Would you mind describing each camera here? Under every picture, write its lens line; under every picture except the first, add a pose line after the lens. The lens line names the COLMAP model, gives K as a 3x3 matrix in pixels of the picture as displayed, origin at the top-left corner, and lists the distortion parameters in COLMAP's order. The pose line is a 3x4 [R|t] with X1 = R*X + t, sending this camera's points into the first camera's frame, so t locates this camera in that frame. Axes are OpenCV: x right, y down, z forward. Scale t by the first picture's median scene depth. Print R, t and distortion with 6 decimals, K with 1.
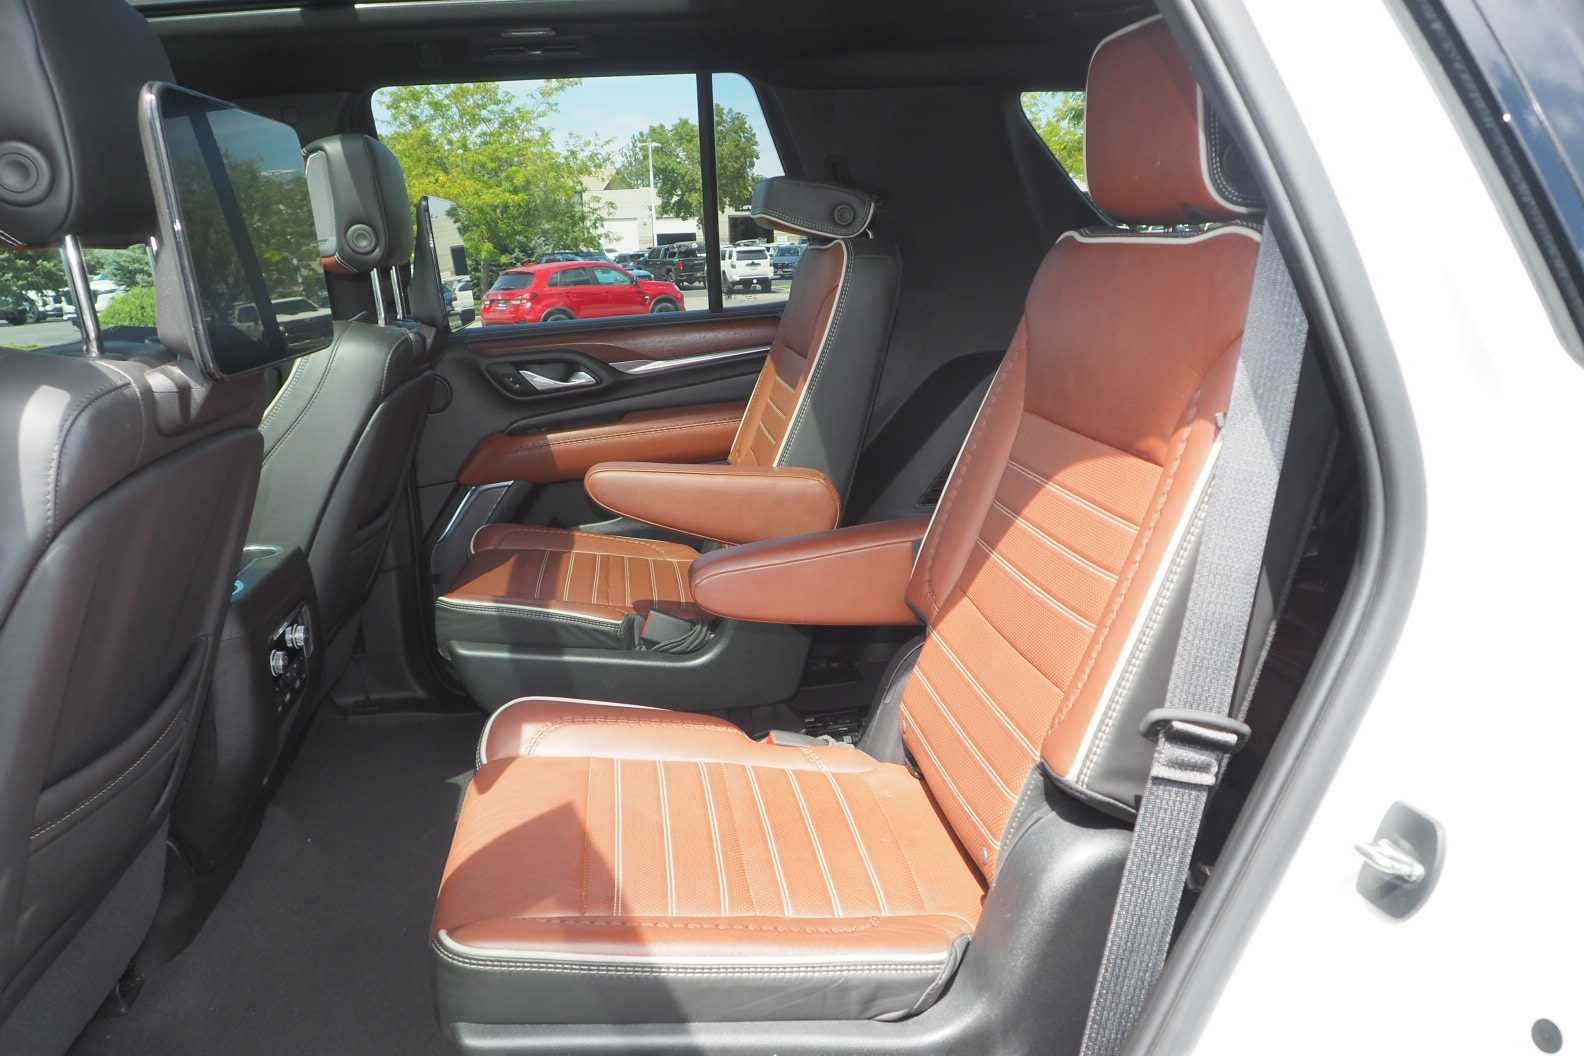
lens RADIAL K [[1131.4, 0, 796.8], [0, 1131.4, 535.1], [0, 0, 1]] dist [-0.033101, 0.008613]
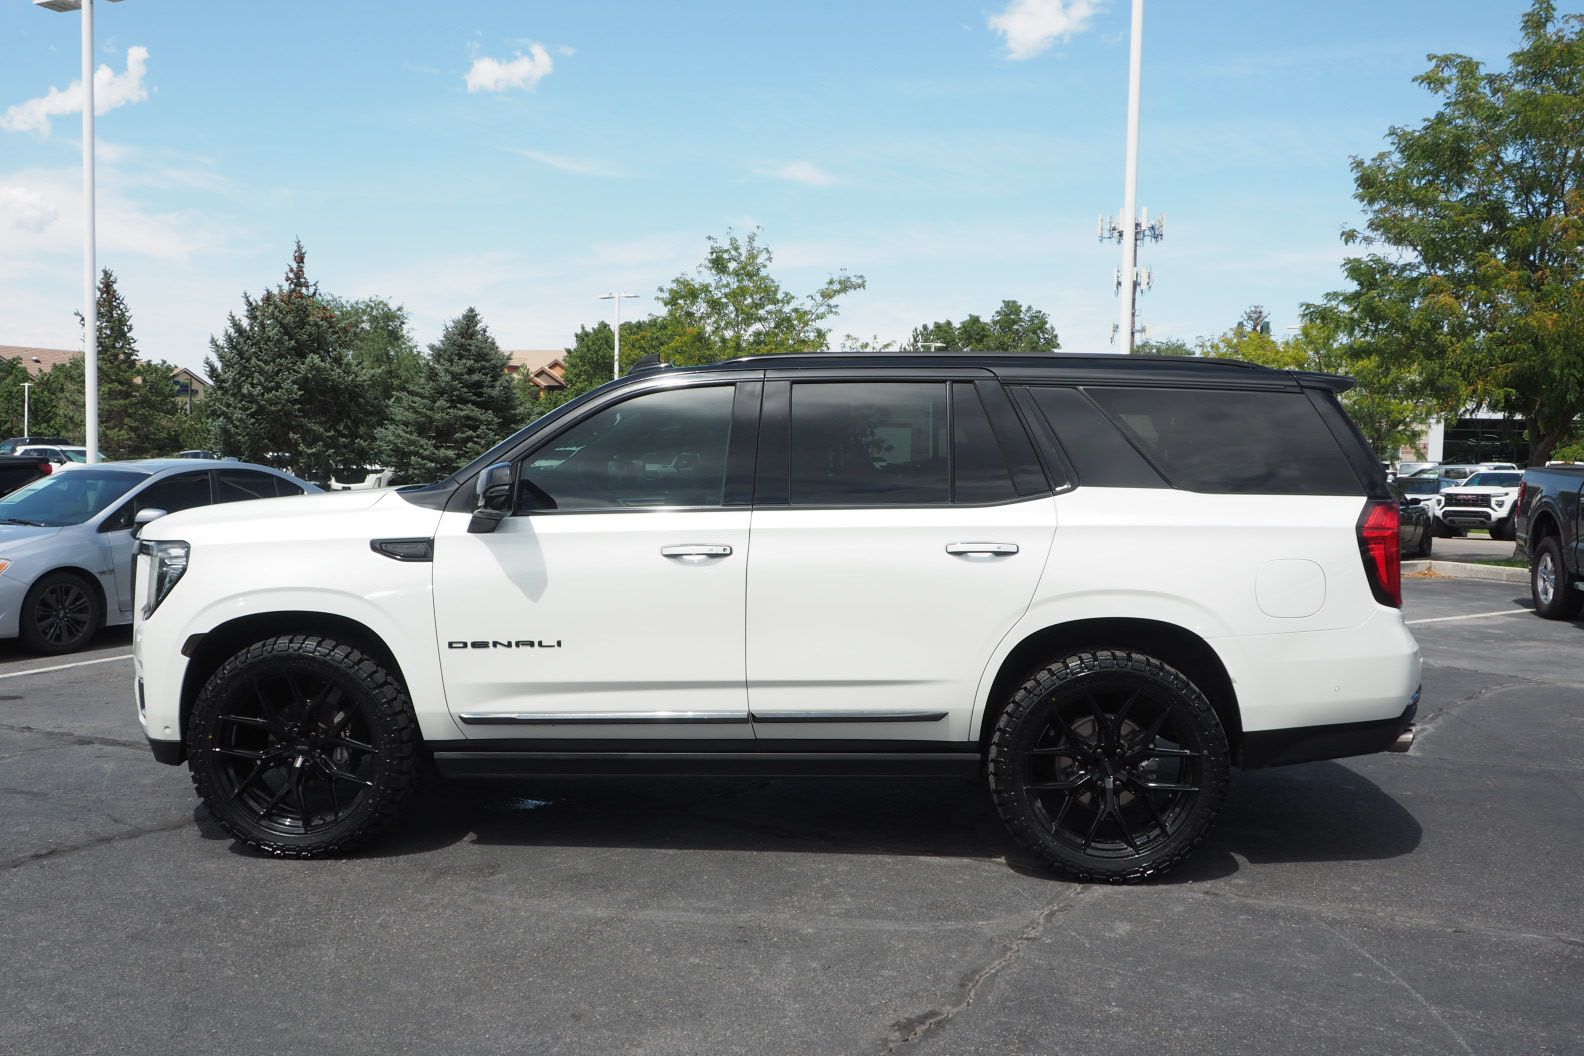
lens RADIAL K [[1445.7, 0, 800.8], [0, 1445.7, 533.3], [0, 0, 1]] dist [-0.012901, 0.000000]
pose [[0.976559, 0.061301, -0.206334, 0.019290], [-0.100688, 0.977343, -0.186181, 0.032555], [0.190246, 0.202592, 0.960605, -0.133085]]
